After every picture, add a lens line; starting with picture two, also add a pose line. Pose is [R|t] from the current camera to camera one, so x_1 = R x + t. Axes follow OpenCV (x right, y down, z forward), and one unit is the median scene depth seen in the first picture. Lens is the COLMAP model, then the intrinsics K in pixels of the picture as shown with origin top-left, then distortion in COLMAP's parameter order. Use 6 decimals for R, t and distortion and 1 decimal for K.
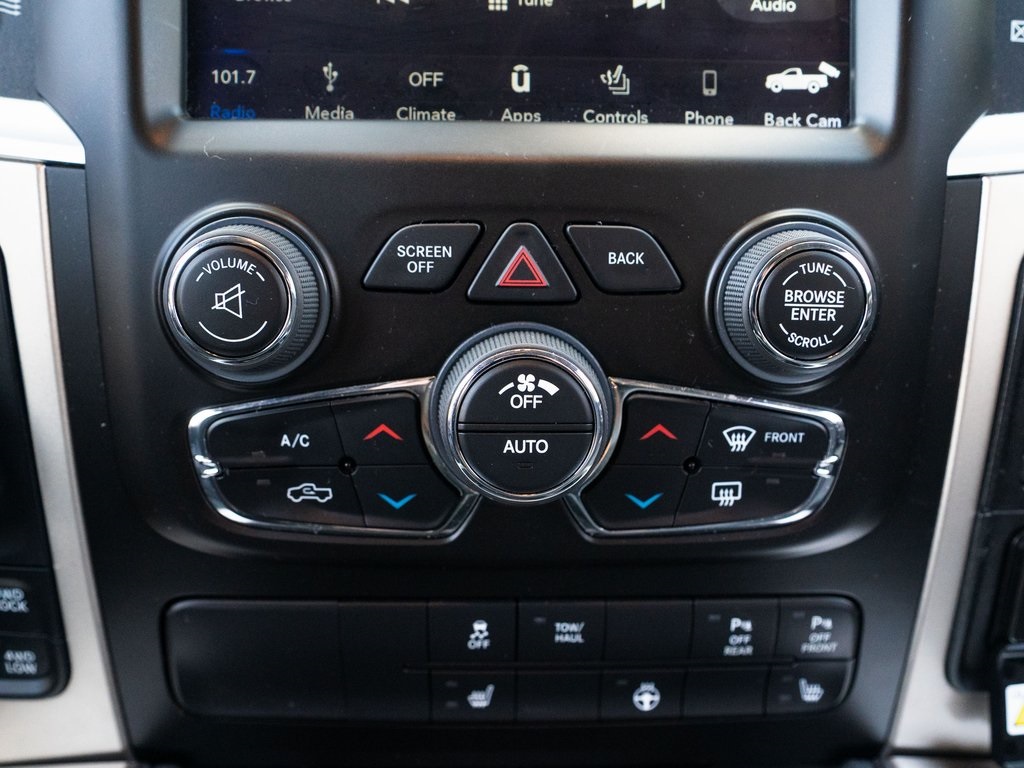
lens RADIAL K [[752.8, 0, 539.7], [0, 752.8, 409.6], [0, 0, 1]] dist [-0.016235, 0.027897]
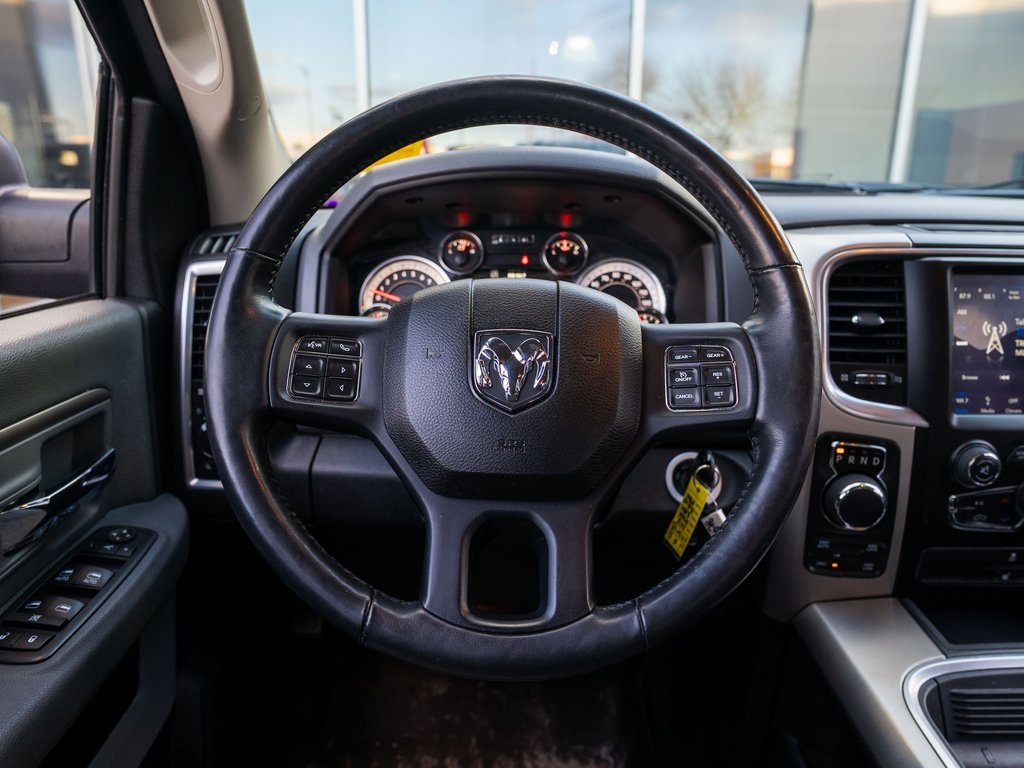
lens RADIAL K [[656.5, 0, 528.0], [0, 656.5, 372.4], [0, 0, 1]] dist [-0.048111, 0.009696]
pose [[0.999981, 0.005770, 0.002026, -2.458309], [-0.005757, 0.999963, -0.006431, -0.543103], [-0.002063, 0.006420, 0.999977, -2.031307]]
